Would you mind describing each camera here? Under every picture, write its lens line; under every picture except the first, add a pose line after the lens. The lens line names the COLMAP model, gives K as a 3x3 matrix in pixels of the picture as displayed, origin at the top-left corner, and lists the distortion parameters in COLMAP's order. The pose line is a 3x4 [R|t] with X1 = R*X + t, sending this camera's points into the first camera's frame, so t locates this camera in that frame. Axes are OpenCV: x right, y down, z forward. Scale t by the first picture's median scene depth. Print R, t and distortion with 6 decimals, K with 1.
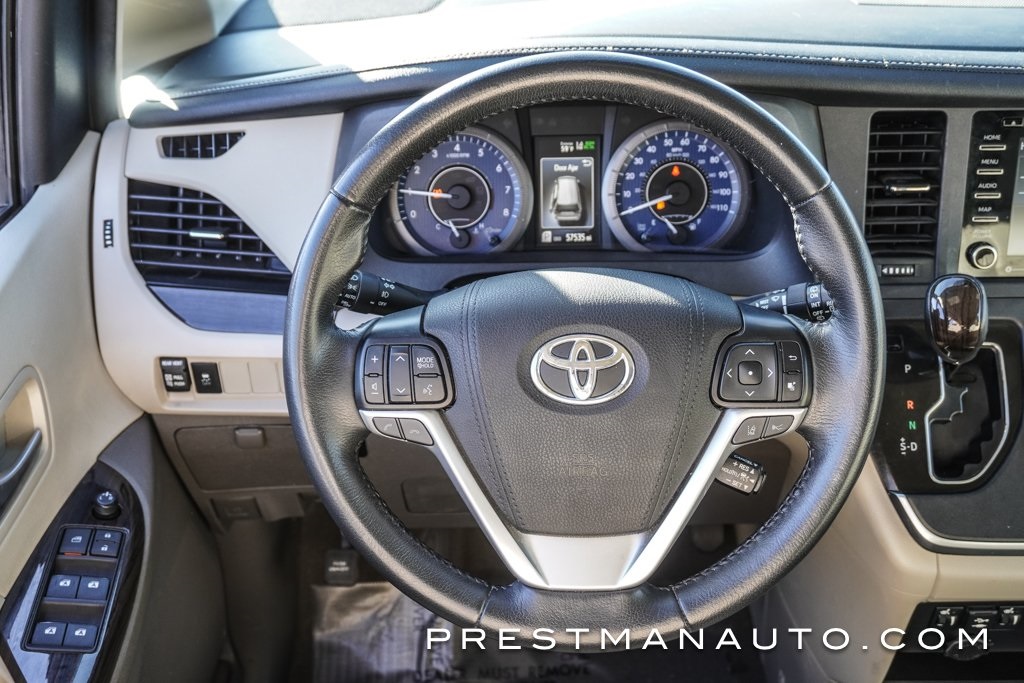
lens RADIAL K [[982.7, 0, 517.1], [0, 982.7, 336.5], [0, 0, 1]] dist [-0.035479, 0.000000]
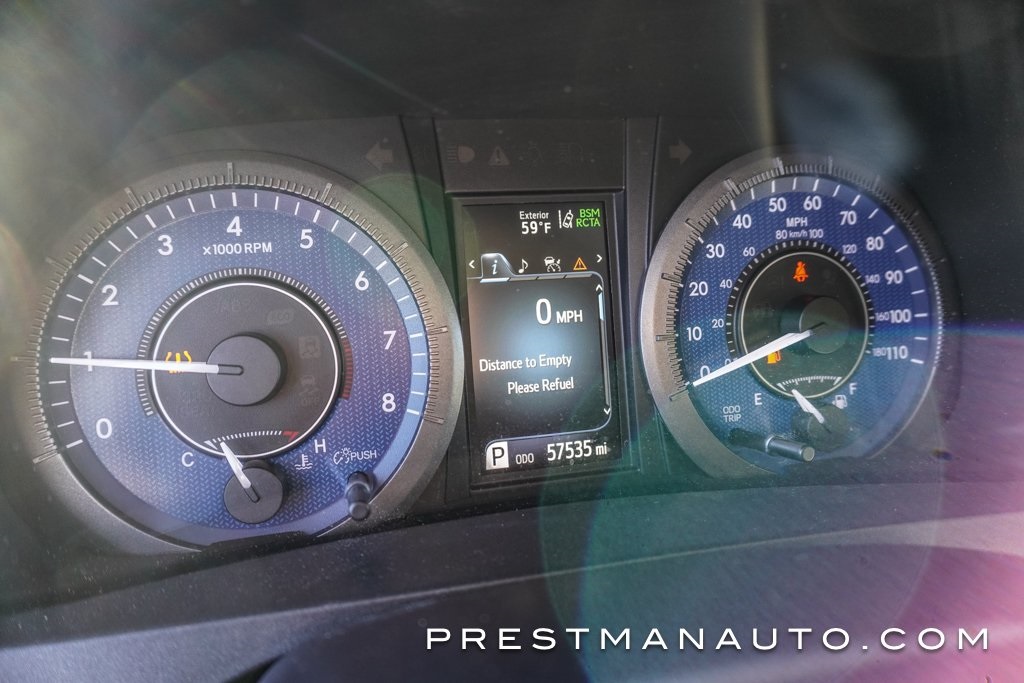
lens RADIAL K [[688.3, 0, 518.1], [0, 688.3, 344.0], [0, 0, 1]] dist [-0.057161, 0.010269]
pose [[0.961346, -0.056678, 0.269445, -0.047232], [0.097480, 0.985264, -0.140546, -0.159098], [-0.257509, 0.161379, 0.952705, 1.102494]]
